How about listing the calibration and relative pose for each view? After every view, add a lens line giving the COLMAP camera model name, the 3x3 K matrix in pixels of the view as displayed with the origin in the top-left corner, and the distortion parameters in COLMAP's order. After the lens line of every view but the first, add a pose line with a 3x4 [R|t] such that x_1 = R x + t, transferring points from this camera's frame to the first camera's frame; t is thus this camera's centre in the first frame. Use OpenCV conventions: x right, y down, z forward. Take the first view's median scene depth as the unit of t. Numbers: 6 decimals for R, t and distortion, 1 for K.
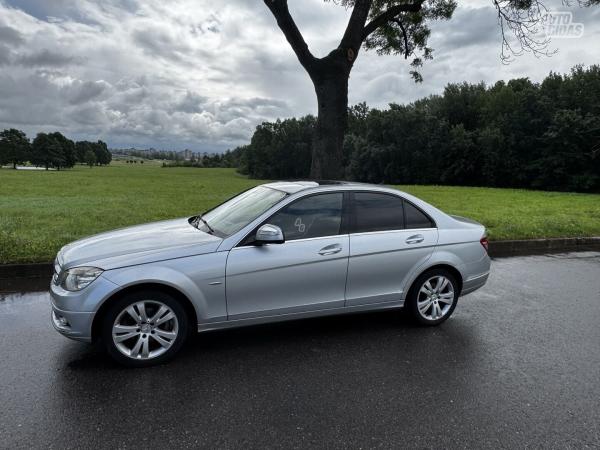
lens RADIAL K [[438.6, 0, 300.0], [0, 438.6, 225.0], [0, 0, 1]] dist [0.008947, -0.000046]
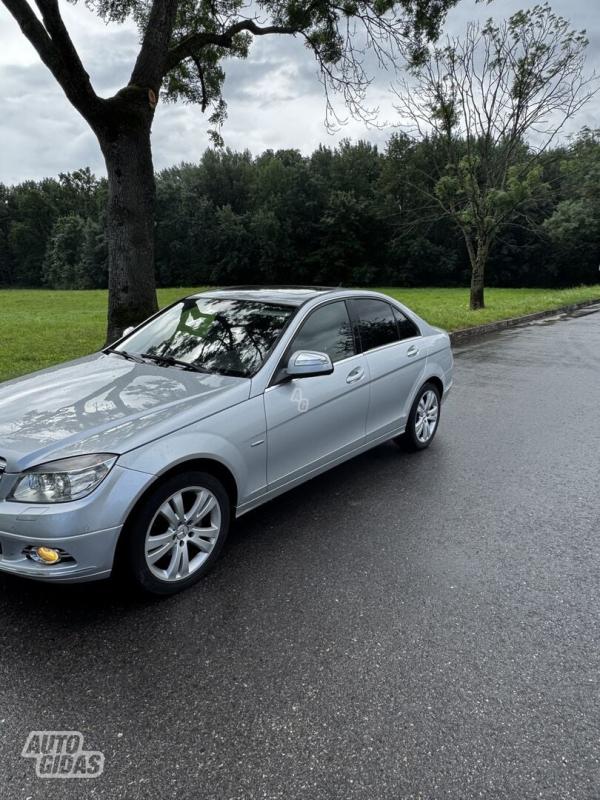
lens RADIAL K [[584.7, 0, 298.8], [0, 584.7, 405.5], [0, 0, 1]] dist [0.008947, -0.000046]
pose [[0.836805, -0.155273, 0.525021, -0.241735], [0.097159, 0.985836, 0.136700, -0.018129], [-0.538811, -0.063381, 0.840039, 0.076272]]
